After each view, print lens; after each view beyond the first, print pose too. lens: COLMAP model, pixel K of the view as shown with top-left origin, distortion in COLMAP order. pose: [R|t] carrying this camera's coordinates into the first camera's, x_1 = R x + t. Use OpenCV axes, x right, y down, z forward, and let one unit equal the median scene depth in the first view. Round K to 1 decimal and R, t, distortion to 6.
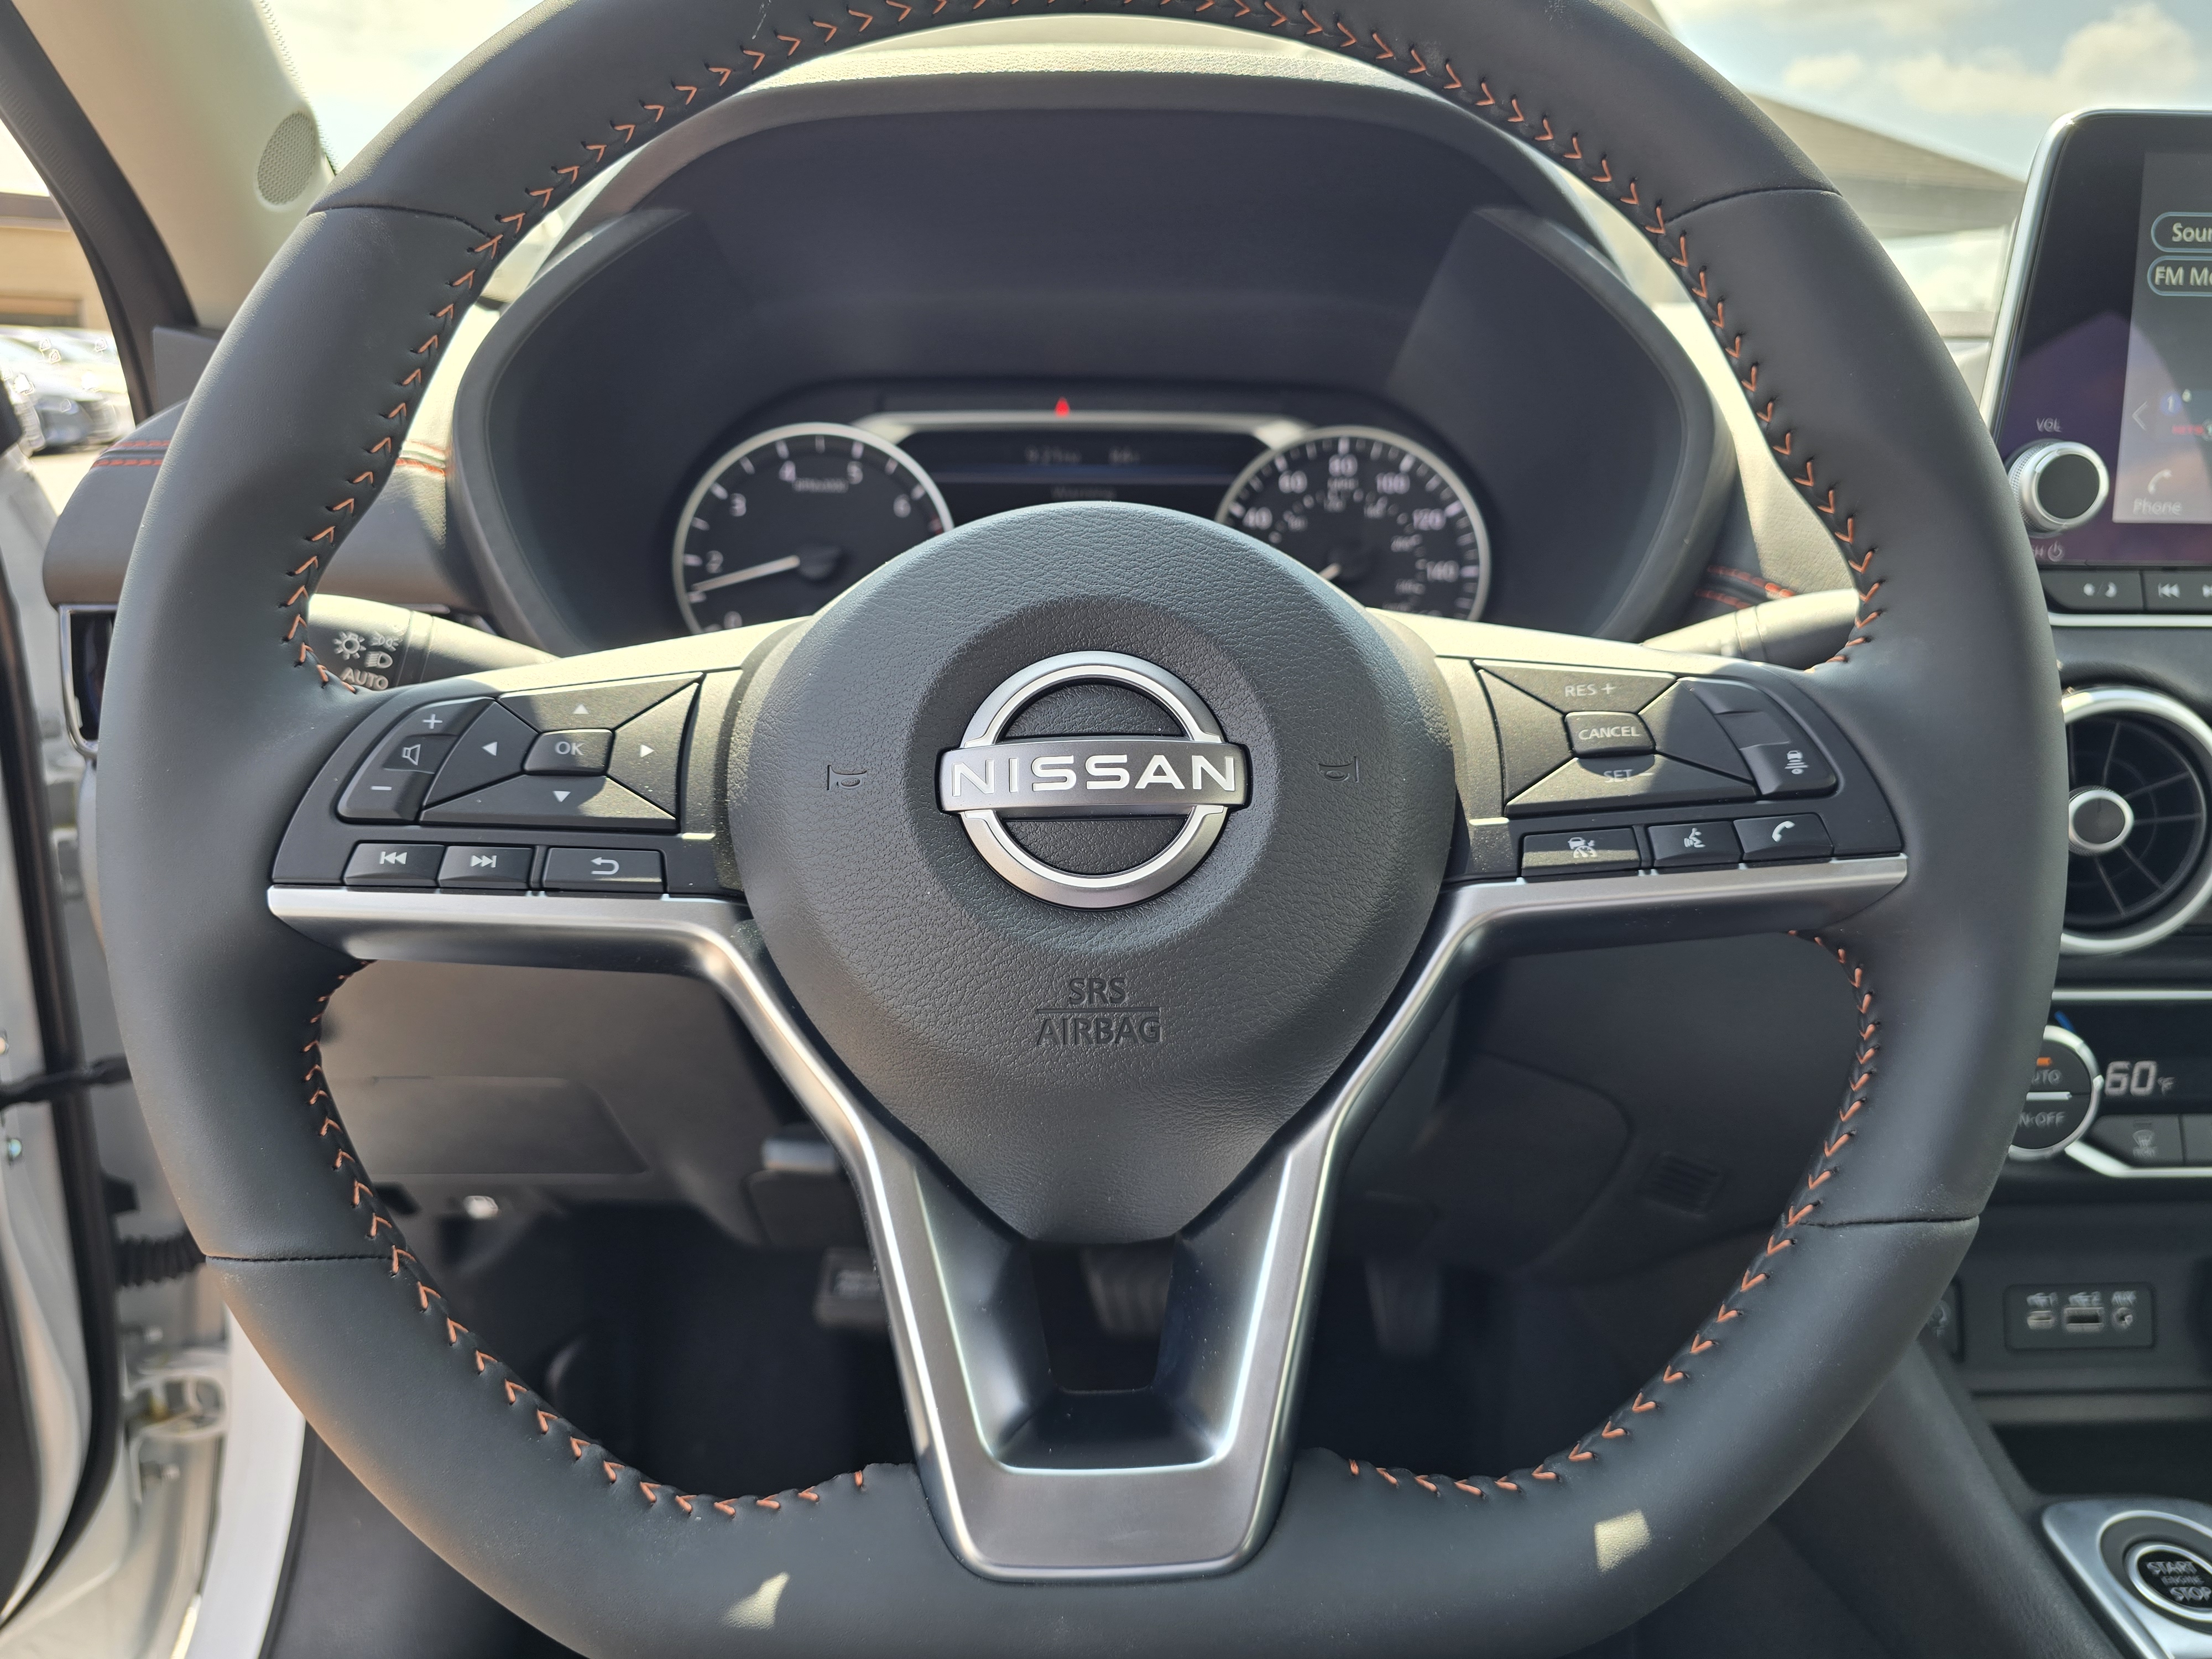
lens RADIAL K [[1544.2, 0, 1106.0], [0, 1544.2, 829.5], [0, 0, 1]] dist [-0.013555, -0.006998]
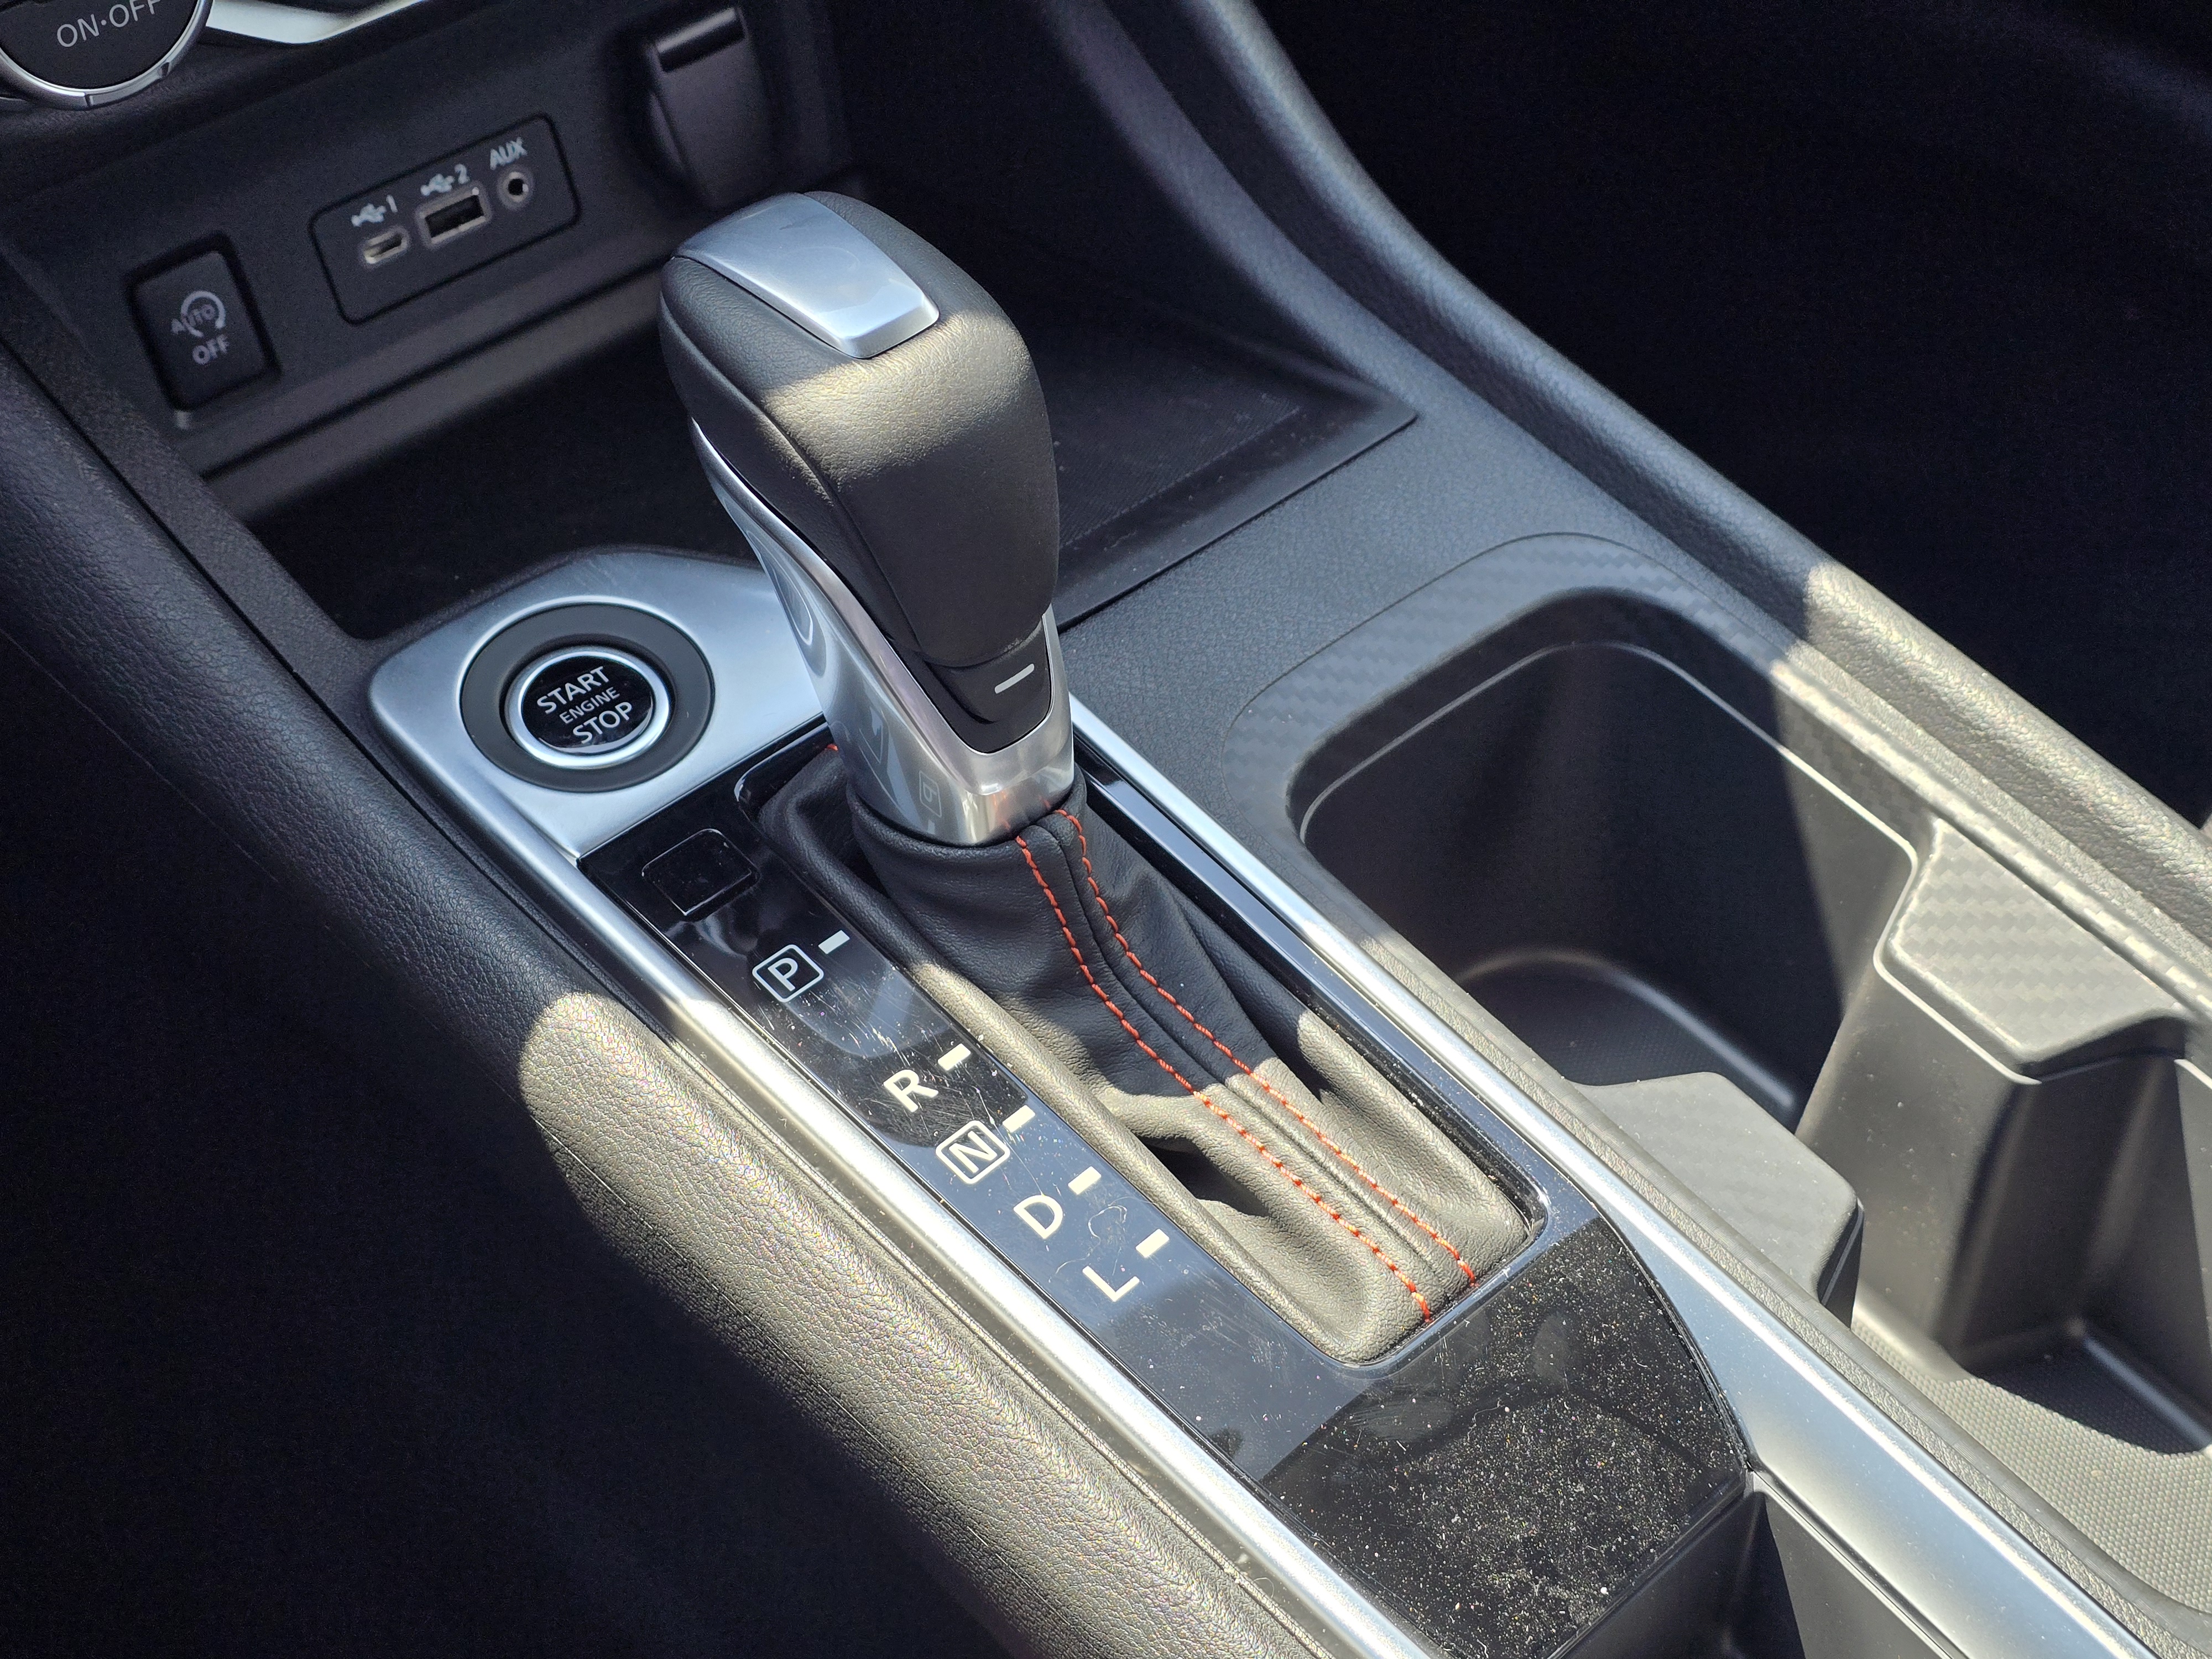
lens RADIAL K [[3020.6, 0, 1093.7], [0, 3020.6, 839.7], [0, 0, 1]] dist [0.213574, -0.690901]
pose [[0.763587, -0.469370, 0.443427, 0.317718], [0.169531, 0.808372, 0.563732, -0.112725], [-0.623053, -0.355283, 0.696835, 0.020193]]
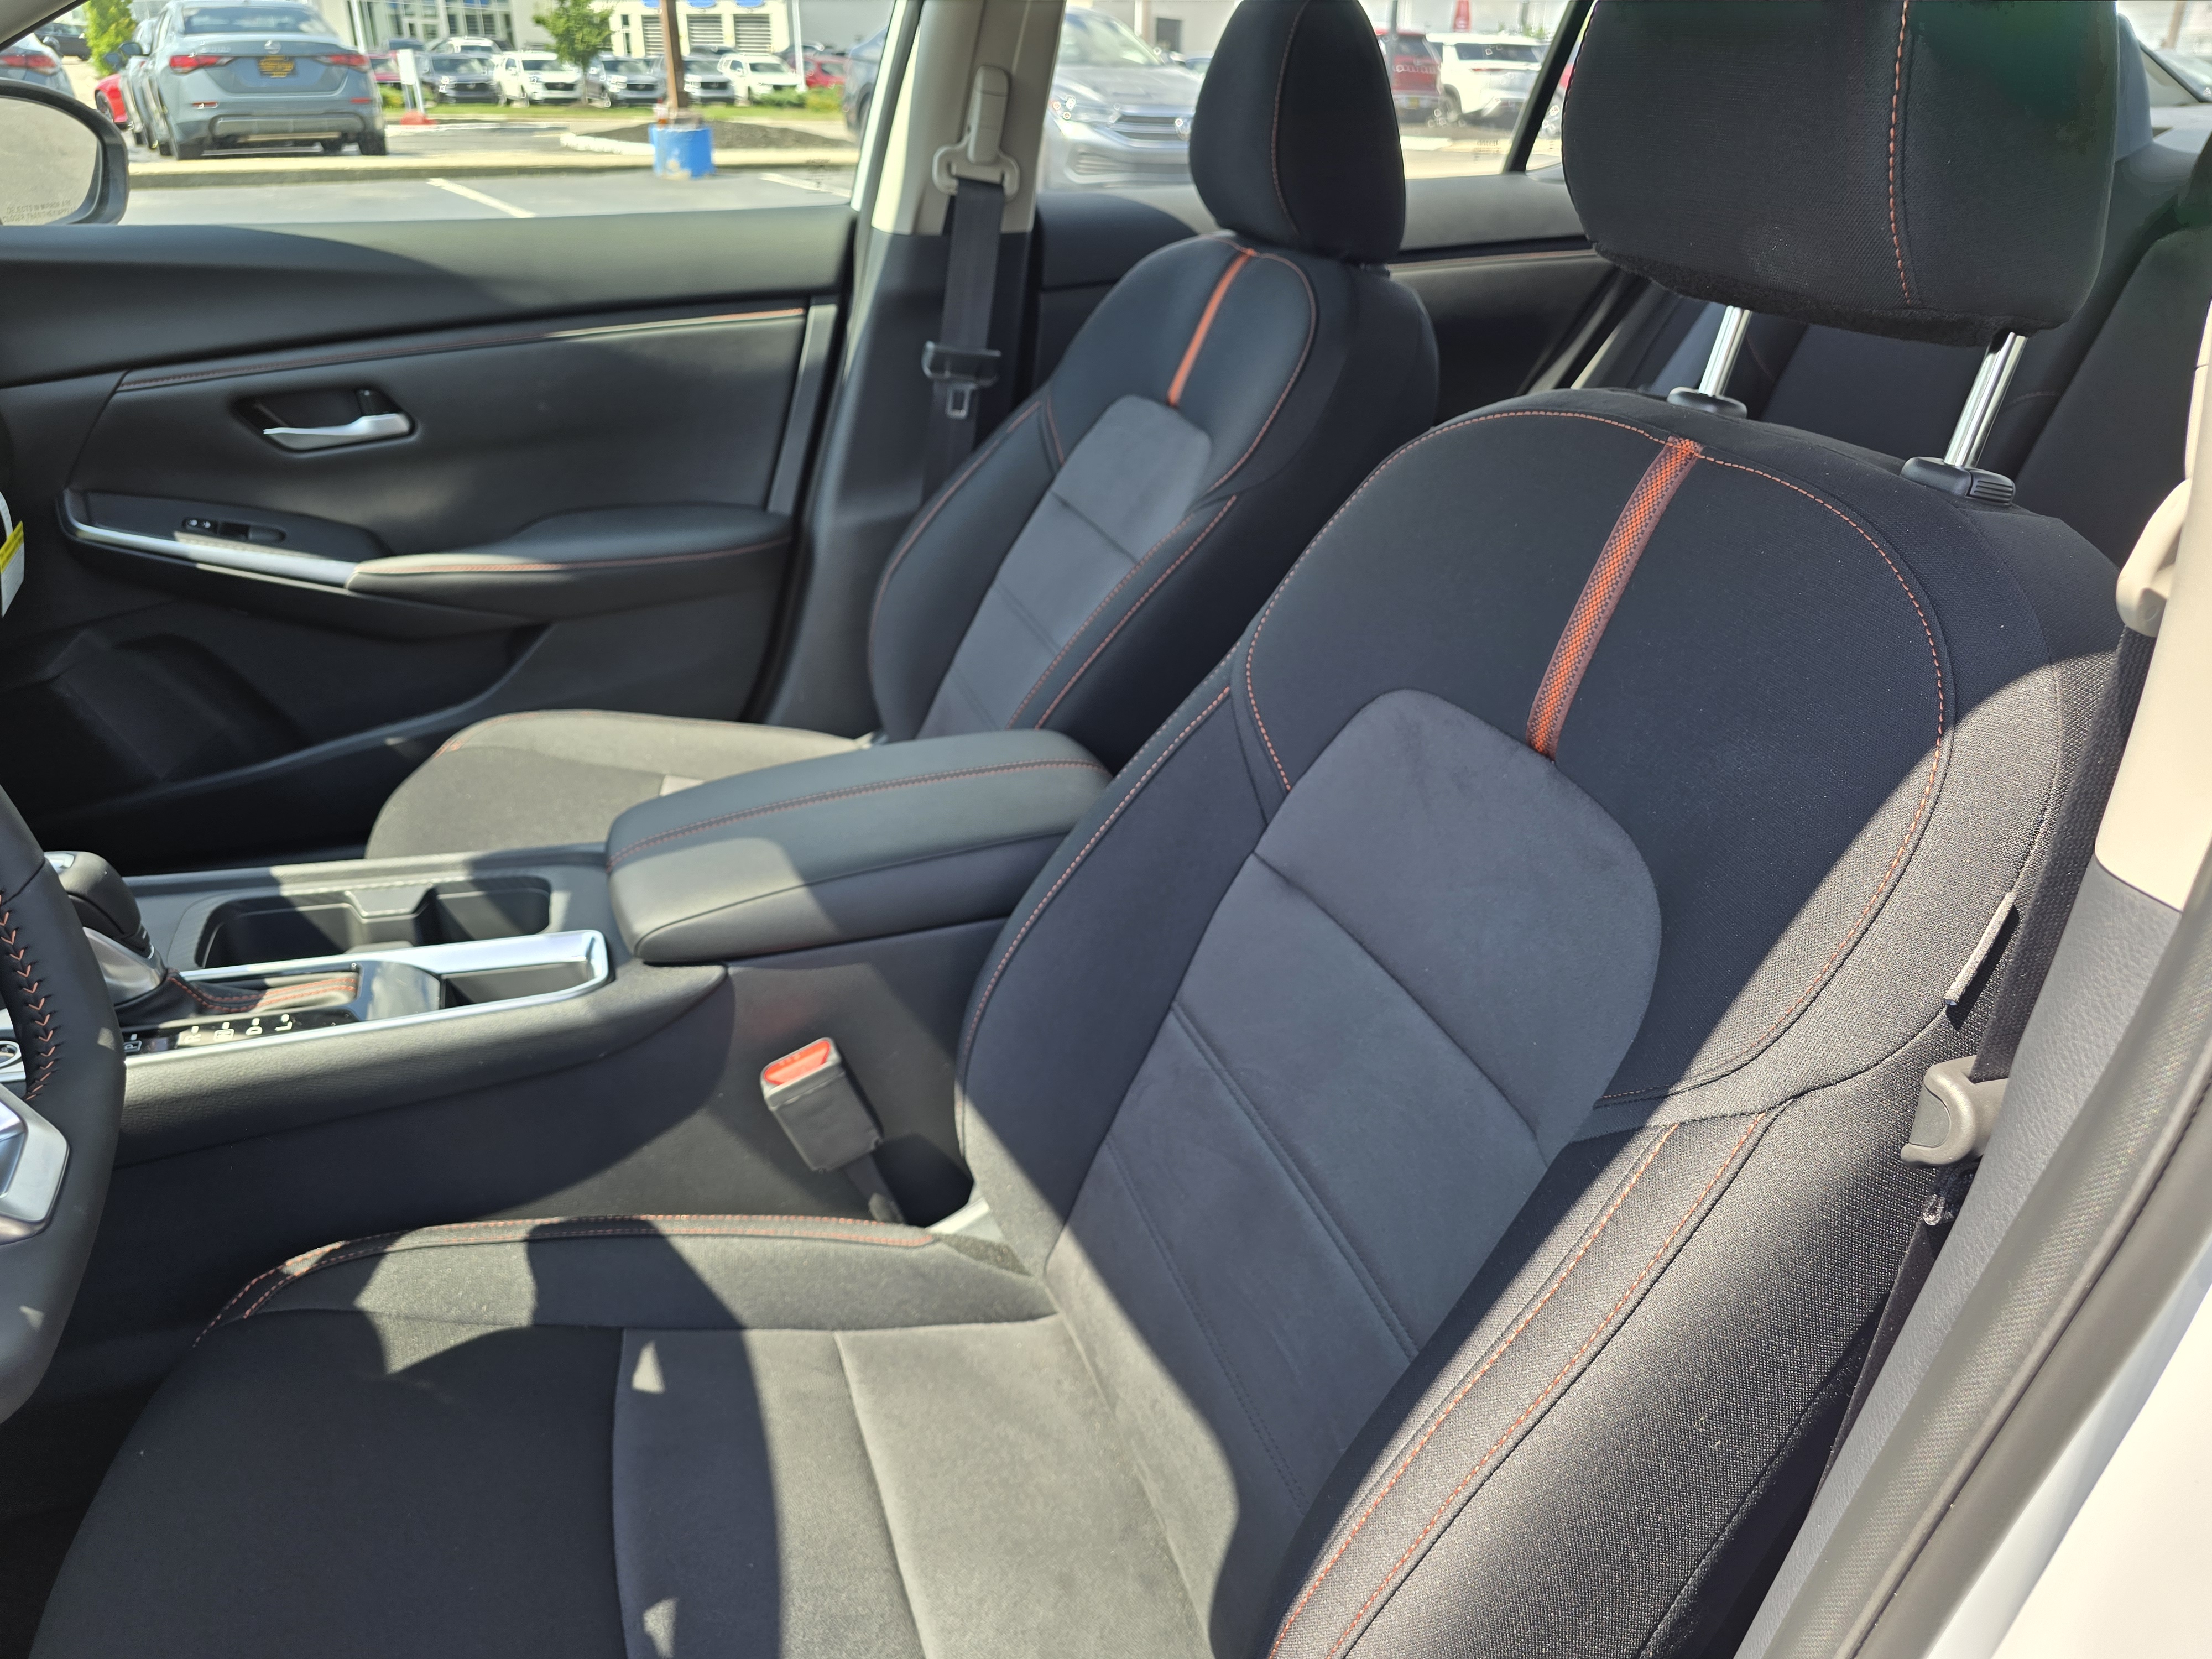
lens RADIAL K [[1504.7, 0, 1106.0], [0, 1504.7, 829.5], [0, 0, 1]] dist [0.037634, -0.040190]
pose [[-0.318734, -0.440689, 0.839167, -1.290401], [0.230338, 0.822791, 0.519576, -0.431570], [-0.919431, 0.358898, -0.160744, -0.089635]]
